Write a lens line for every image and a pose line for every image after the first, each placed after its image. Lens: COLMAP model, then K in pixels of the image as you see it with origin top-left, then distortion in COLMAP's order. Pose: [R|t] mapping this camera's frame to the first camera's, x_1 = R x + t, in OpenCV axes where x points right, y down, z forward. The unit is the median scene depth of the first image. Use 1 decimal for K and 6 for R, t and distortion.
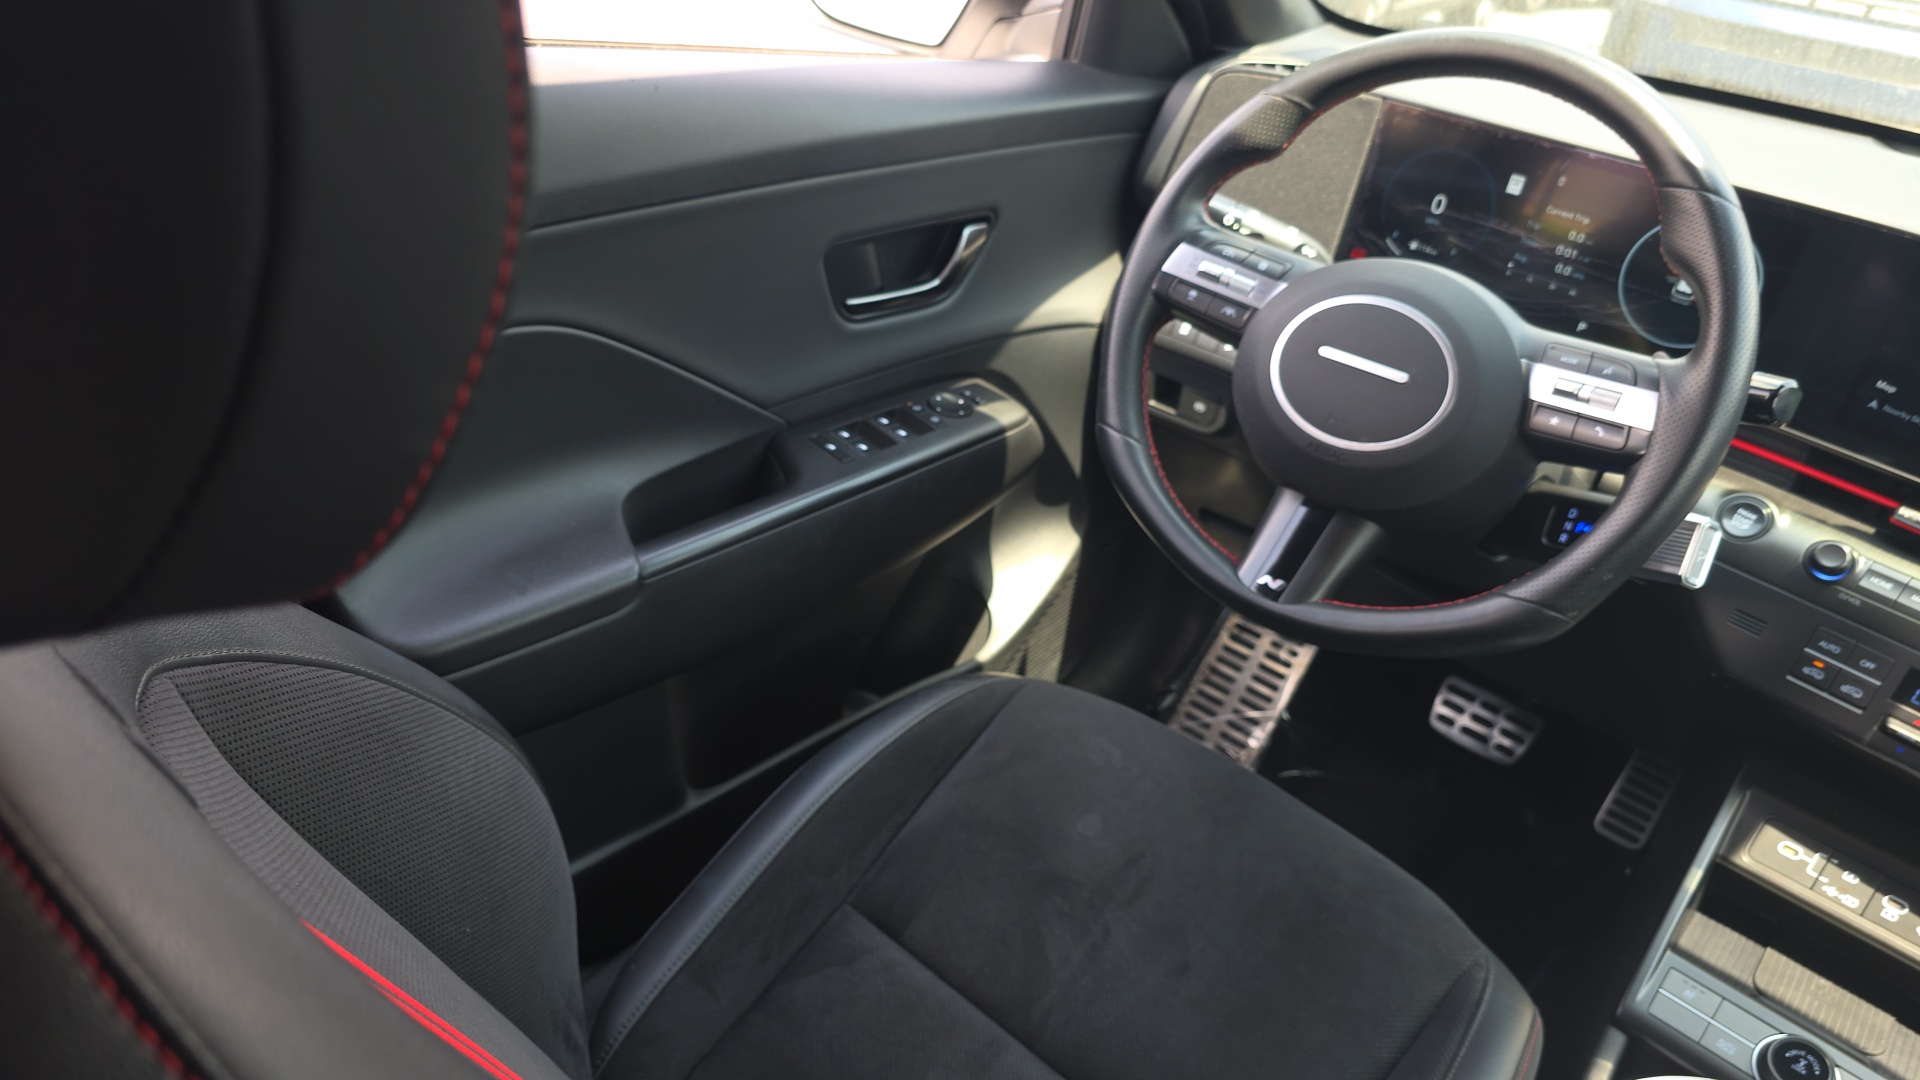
lens RADIAL K [[1305.9, 0, 958.7], [0, 1305.9, 558.7], [0, 0, 1]] dist [0.029983, -0.049741]
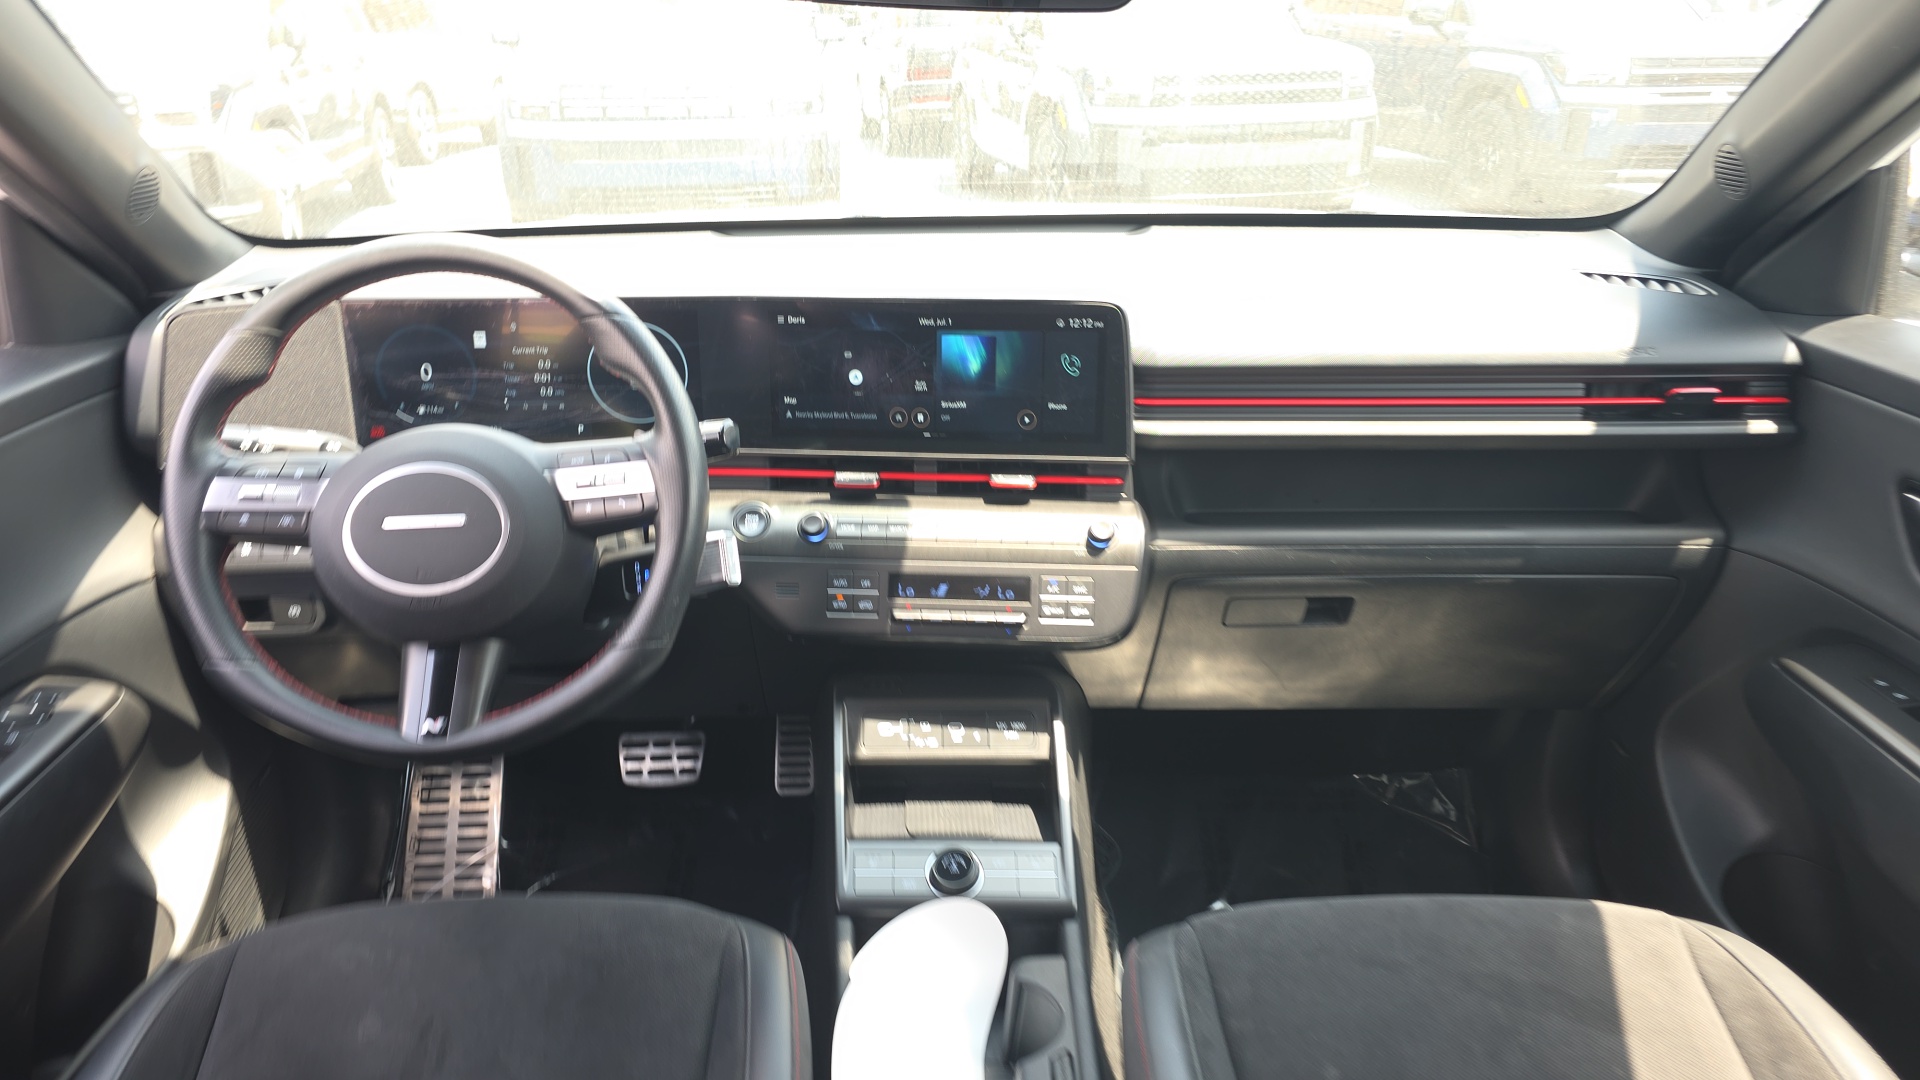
lens RADIAL K [[1278.9, 0, 908.2], [0, 1278.9, 527.1], [0, 0, 1]] dist [0.113198, -0.172692]
pose [[0.730978, -0.364586, 0.576843, -0.037909], [0.433044, 0.901133, 0.020793, 0.016340], [-0.527393, 0.234599, 0.816590, -0.145445]]
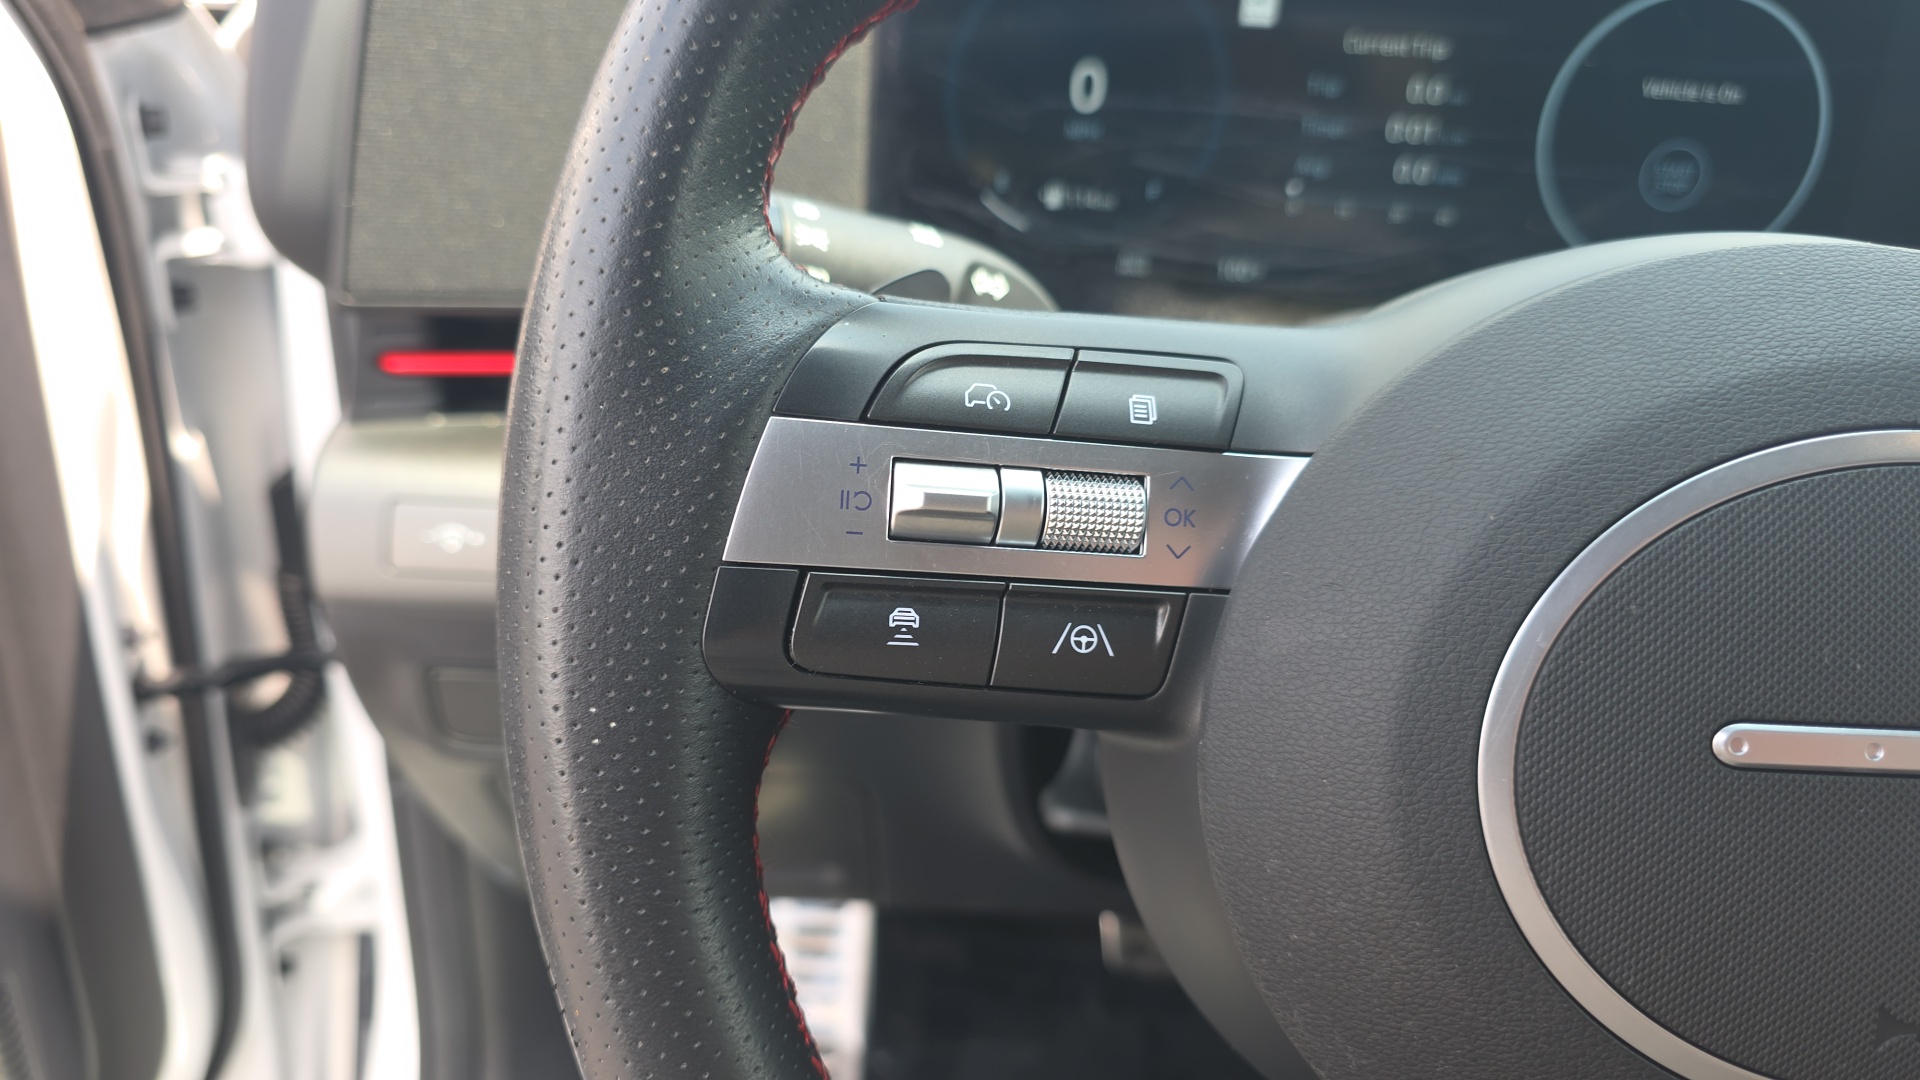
lens RADIAL K [[1385.2, 0, 960.0], [0, 1385.2, 540.0], [0, 0, 1]] dist [-0.024977, -0.001165]
pose [[0.771944, -0.355269, 0.527149, 0.068350], [0.358114, 0.928185, 0.101132, -0.219756], [-0.525221, 0.110711, 0.843733, 0.752361]]
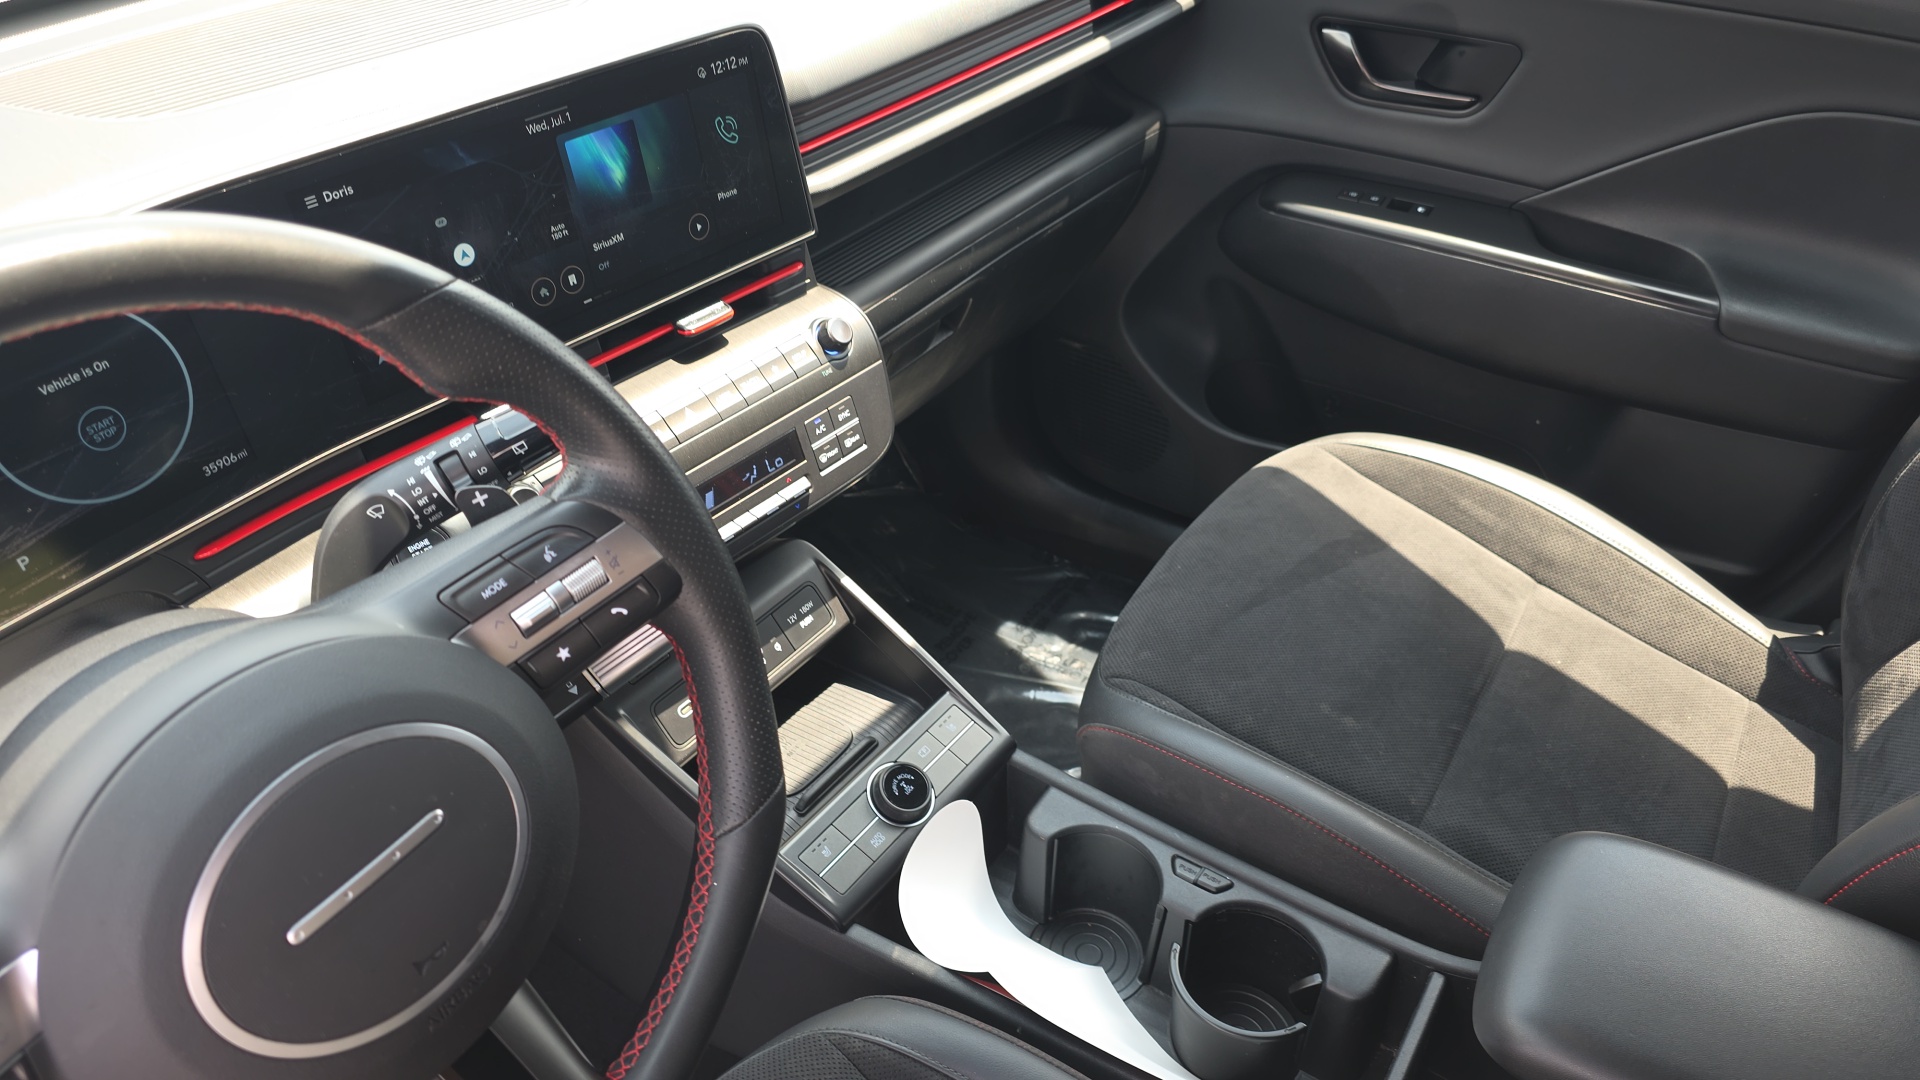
lens RADIAL K [[1309.8, 0, 963.8], [0, 1309.8, 583.4], [0, 0, 1]] dist [0.061083, -0.086443]
pose [[-0.149335, -0.706633, 0.691642, -0.014743], [0.503864, 0.547472, 0.668128, -0.381191], [-0.850776, 0.448269, 0.274290, 0.502436]]
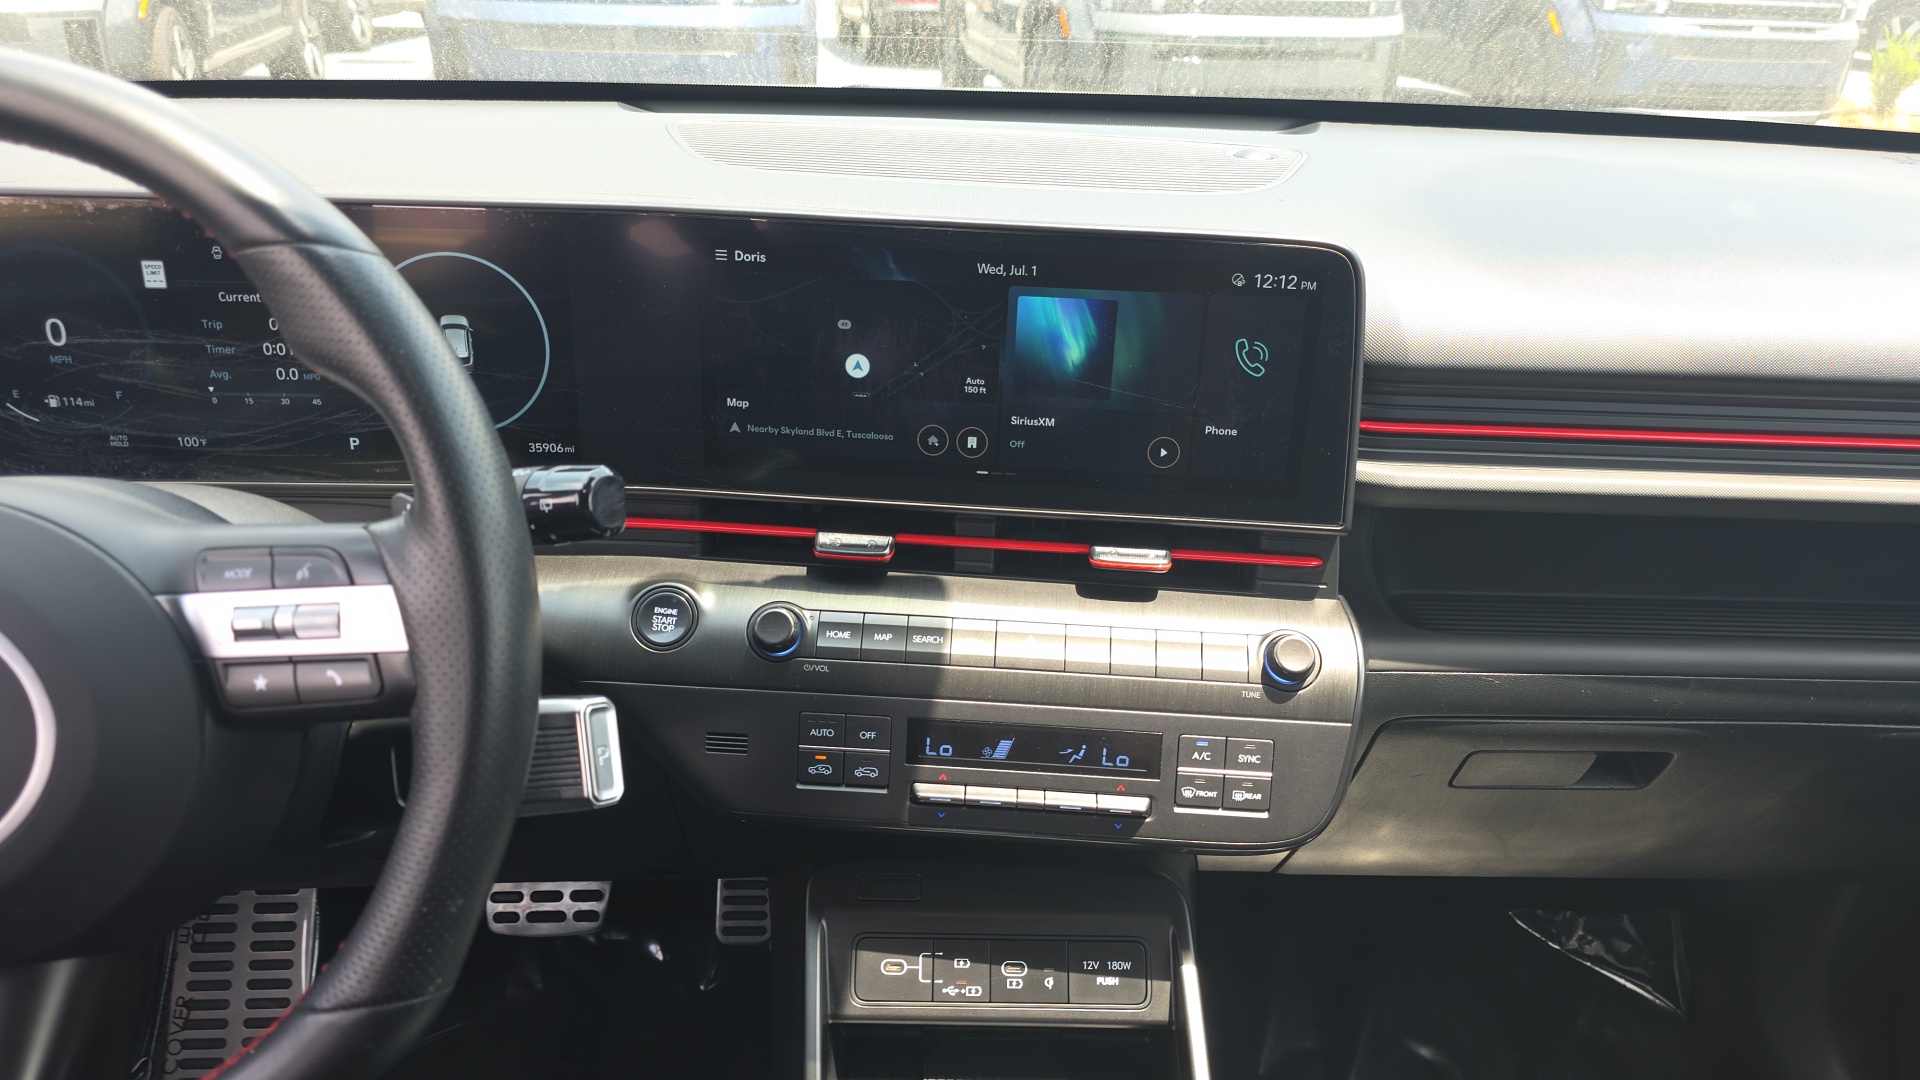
lens RADIAL K [[1300.0, 0, 942.0], [0, 1300.0, 558.5], [0, 0, 1]] dist [0.076595, -0.082836]
pose [[0.711147, -0.391592, 0.583889, 0.284689], [0.408016, 0.906223, 0.110826, -0.077929], [-0.572532, 0.159422, 0.804233, 0.299284]]
